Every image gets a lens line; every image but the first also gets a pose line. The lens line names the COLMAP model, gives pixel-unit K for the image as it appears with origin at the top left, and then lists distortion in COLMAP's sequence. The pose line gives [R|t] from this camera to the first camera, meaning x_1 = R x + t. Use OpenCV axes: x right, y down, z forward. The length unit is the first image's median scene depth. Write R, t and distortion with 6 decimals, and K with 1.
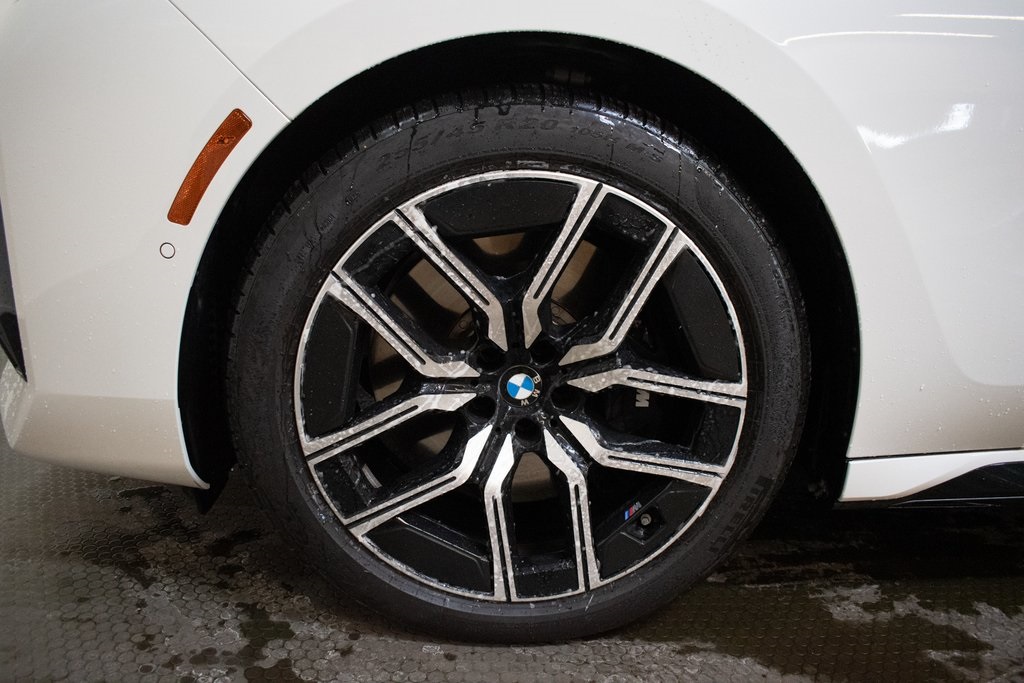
lens RADIAL K [[797.6, 0, 509.3], [0, 797.6, 342.0], [0, 0, 1]] dist [-0.095591, 0.005920]
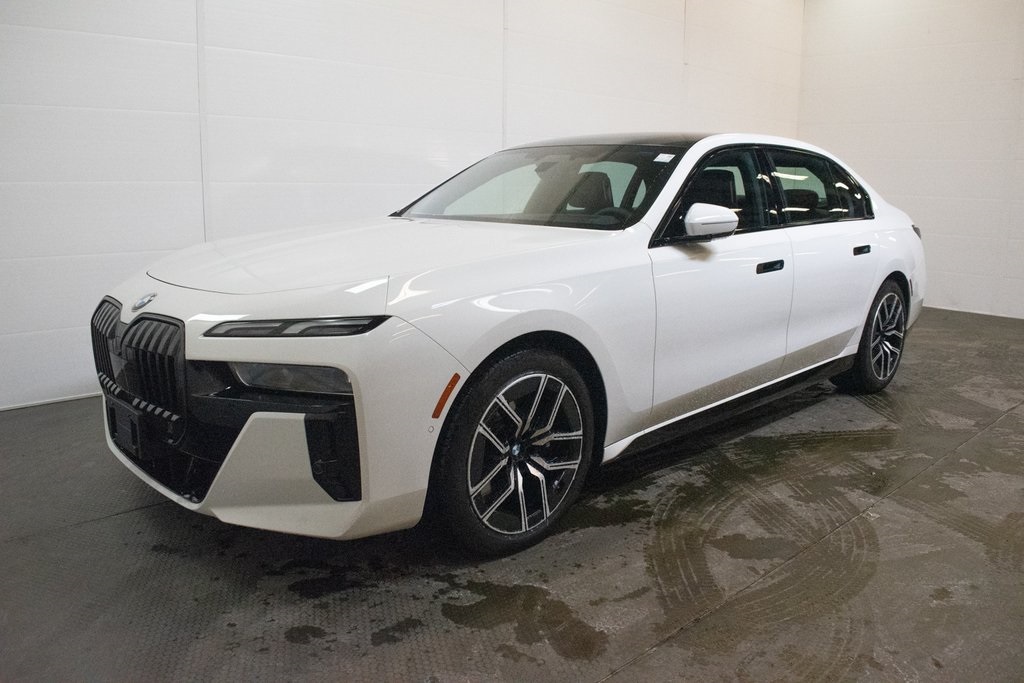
lens RADIAL K [[797.6, 0, 512.5], [0, 797.6, 339.7], [0, 0, 1]] dist [-0.095591, 0.005920]
pose [[0.745099, -0.149921, 0.649886, -1.737109], [0.183408, 0.982899, 0.016466, -0.367405], [-0.641241, 0.106925, 0.759854, -1.098571]]
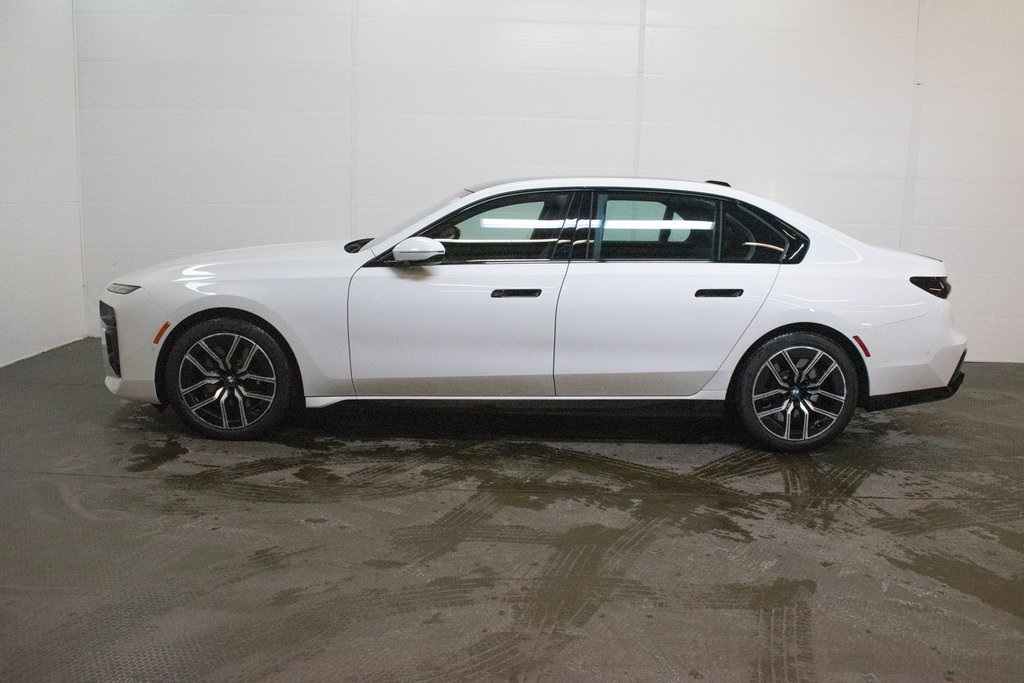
lens RADIAL K [[905.8, 0, 511.7], [0, 905.8, 345.5], [0, 0, 1]] dist [-0.100855, 0.000196]
pose [[0.999779, -0.000376, -0.021007, 1.751255], [-0.001330, 0.996703, -0.081131, 0.283135], [0.020968, 0.081141, 0.996482, -4.109326]]
